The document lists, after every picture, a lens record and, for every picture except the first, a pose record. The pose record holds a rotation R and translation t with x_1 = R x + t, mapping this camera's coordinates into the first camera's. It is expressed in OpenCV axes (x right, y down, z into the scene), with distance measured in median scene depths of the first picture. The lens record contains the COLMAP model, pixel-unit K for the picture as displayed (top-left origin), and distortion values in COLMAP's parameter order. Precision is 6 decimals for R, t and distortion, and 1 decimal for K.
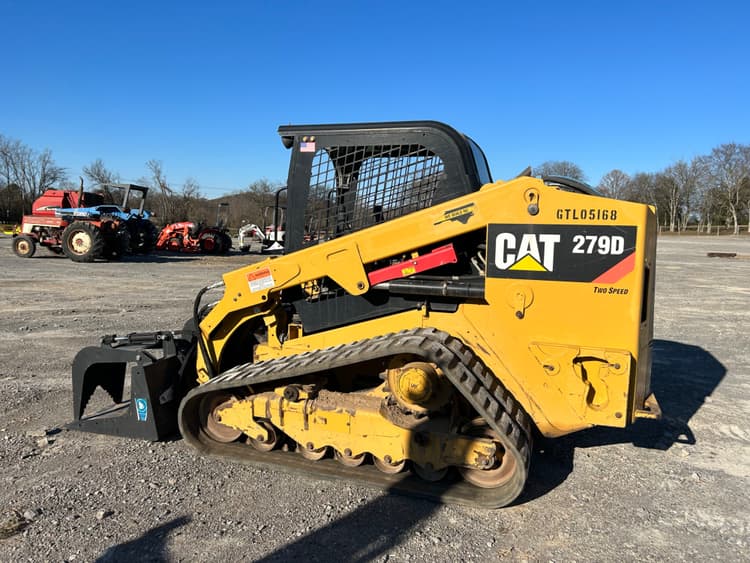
lens RADIAL K [[533.4, 0, 375.0], [0, 533.4, 281.5], [0, 0, 1]] dist [0.006359, 0.000457]
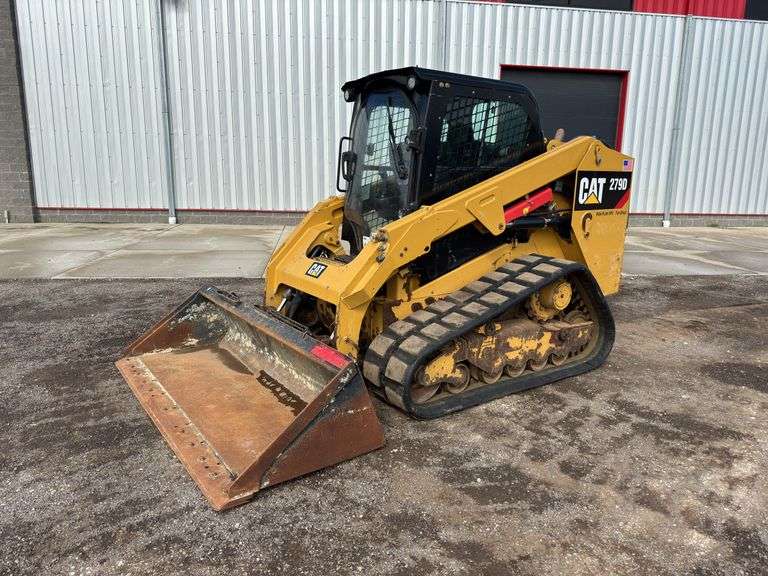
lens RADIAL K [[546.2, 0, 384.0], [0, 546.2, 288.0], [0, 0, 1]] dist [0.006359, 0.000457]
pose [[0.599450, -0.180026, 0.779904, -1.258027], [0.075028, 0.982726, 0.169176, -0.089210], [-0.796888, -0.042898, 0.602602, 0.547169]]
